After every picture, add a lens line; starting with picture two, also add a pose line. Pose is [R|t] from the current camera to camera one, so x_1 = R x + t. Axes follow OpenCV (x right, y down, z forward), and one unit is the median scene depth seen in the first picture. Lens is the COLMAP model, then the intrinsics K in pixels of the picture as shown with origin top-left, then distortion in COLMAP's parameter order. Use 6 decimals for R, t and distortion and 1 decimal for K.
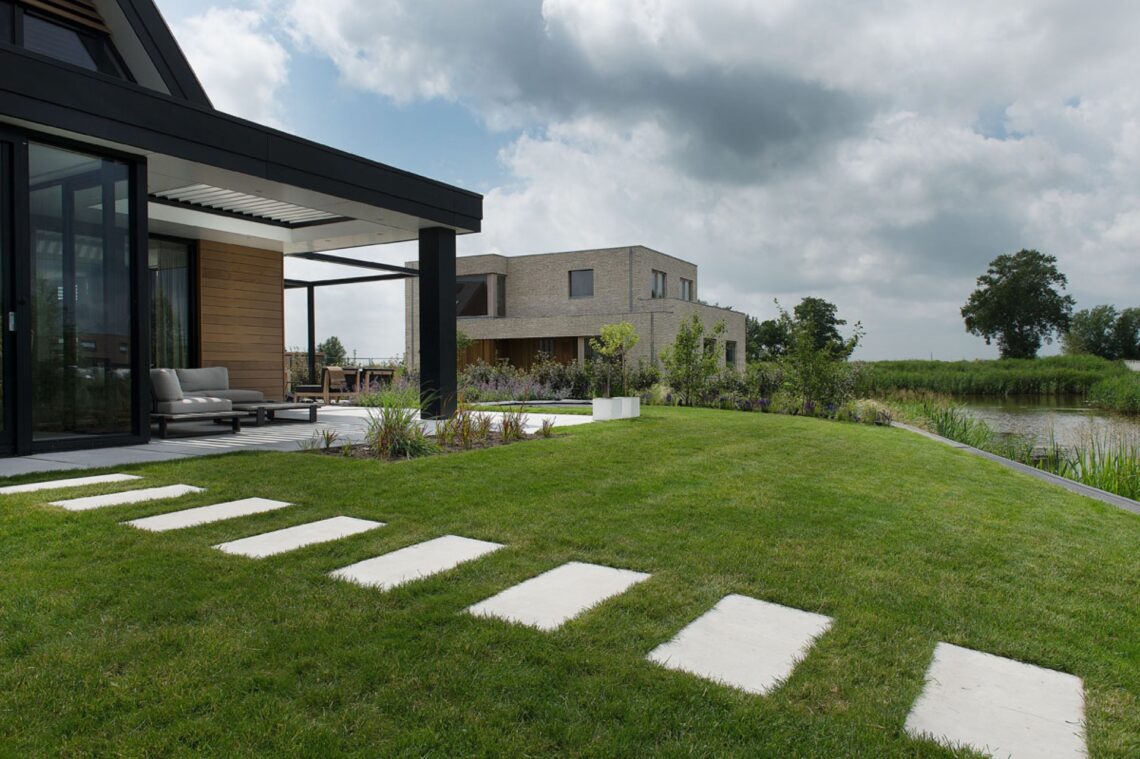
lens RADIAL K [[780.8, 0, 565.3], [0, 780.8, 382.5], [0, 0, 1]] dist [-0.012480, -0.002932]
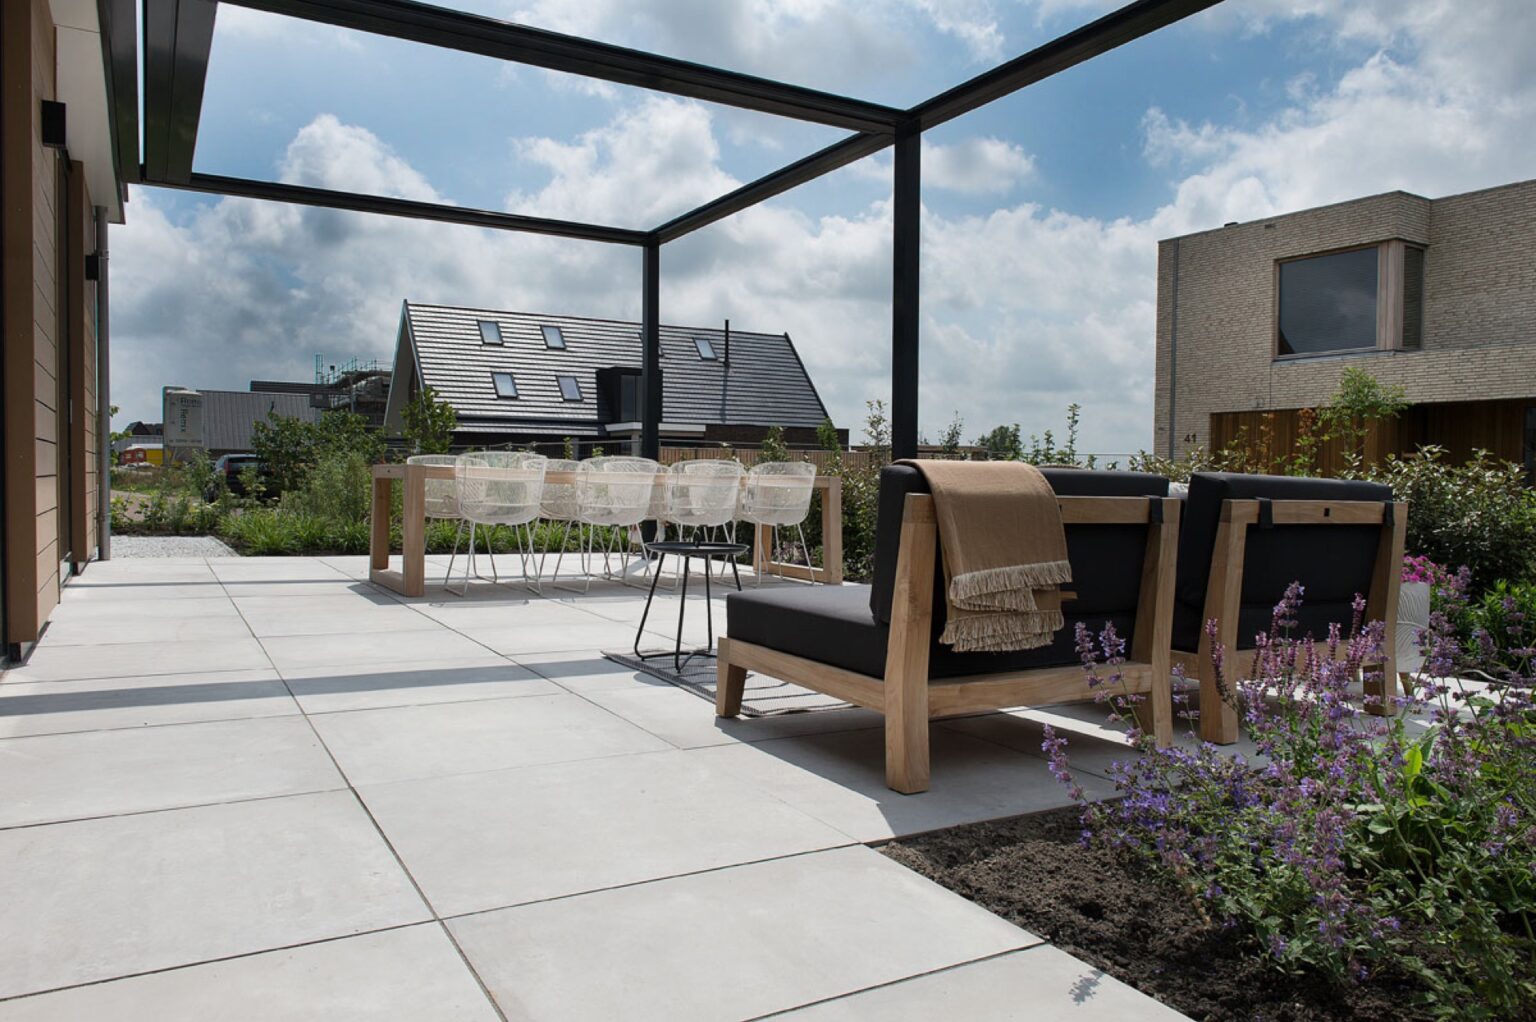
lens RADIAL K [[1087.5, 0, 764.1], [0, 1087.5, 501.1], [0, 0, 1]] dist [-0.034194, 0.000610]
pose [[0.875386, 0.023644, -0.482847, -0.098522], [-0.020448, 0.999720, 0.011883, -0.006183], [0.482993, -0.000529, 0.875624, 0.336970]]
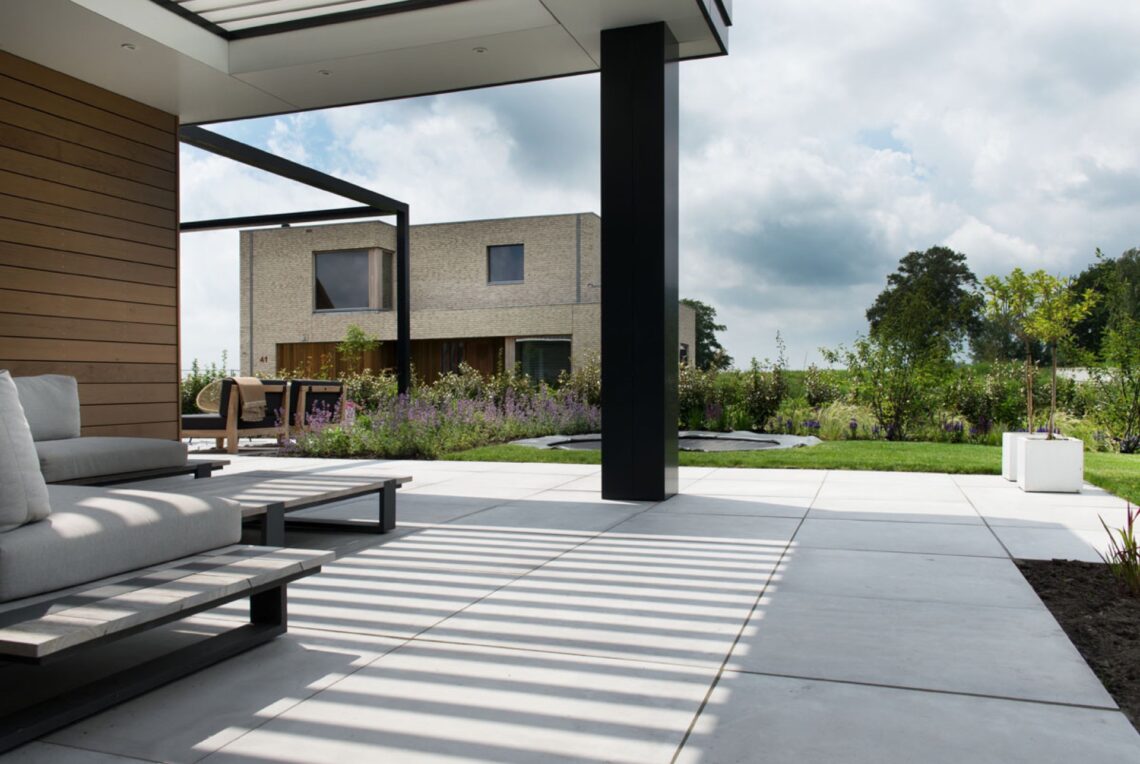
lens RADIAL K [[901.3, 0, 572.8], [0, 901.3, 374.3], [0, 0, 1]] dist [-0.009243, 0.000102]
pose [[0.977265, -0.007859, 0.211876, -0.085647], [0.013751, 0.999558, -0.026350, -0.001619], [-0.211576, 0.028664, 0.976941, 0.155442]]
